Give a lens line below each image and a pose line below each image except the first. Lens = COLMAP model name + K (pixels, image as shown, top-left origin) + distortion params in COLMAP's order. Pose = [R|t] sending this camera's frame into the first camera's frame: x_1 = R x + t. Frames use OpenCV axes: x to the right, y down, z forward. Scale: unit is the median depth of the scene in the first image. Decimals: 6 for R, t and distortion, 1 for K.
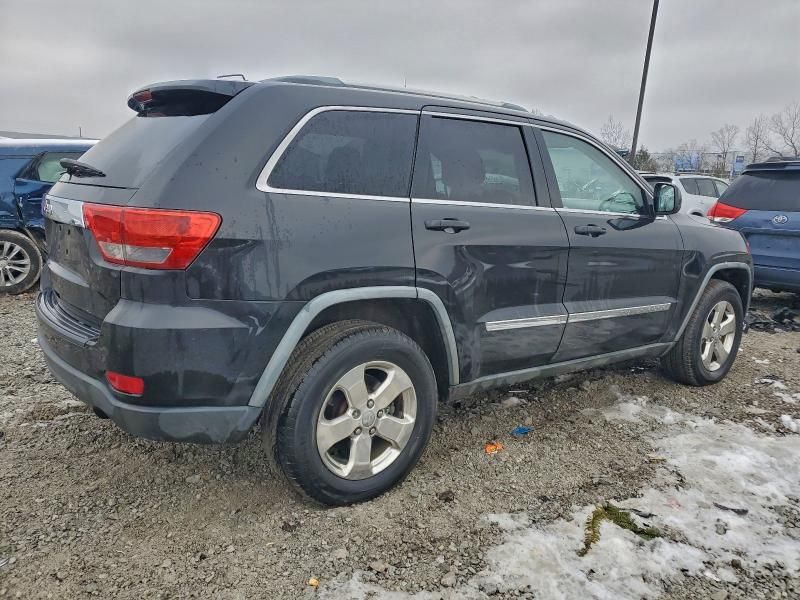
lens RADIAL K [[632.5, 0, 400.0], [0, 632.5, 300.0], [0, 0, 1]] dist [0.031928, 0.003292]
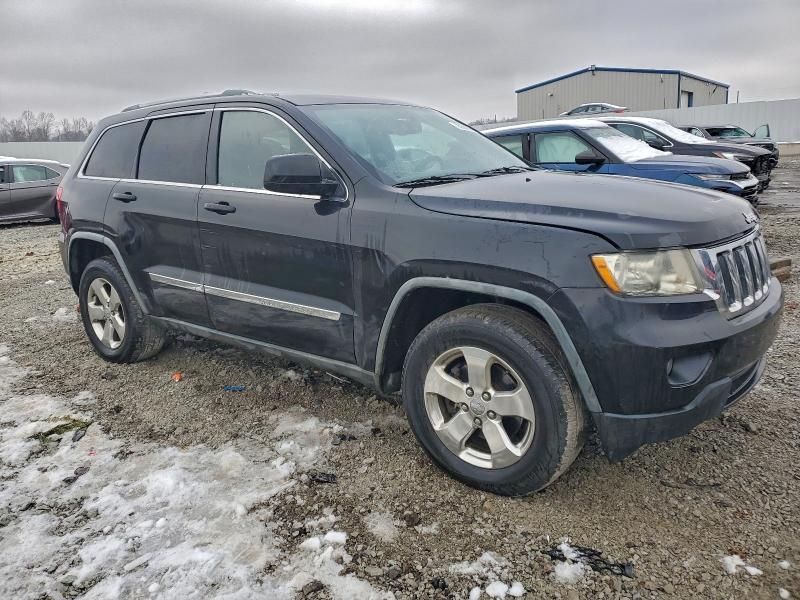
lens RADIAL K [[632.5, 0, 400.0], [0, 632.5, 300.0], [0, 0, 1]] dist [0.031928, 0.003292]
pose [[0.239355, 0.140904, -0.960654, 1.572797], [-0.156785, 0.982038, 0.104976, -0.131973], [0.958190, 0.125489, 0.257147, 1.197826]]
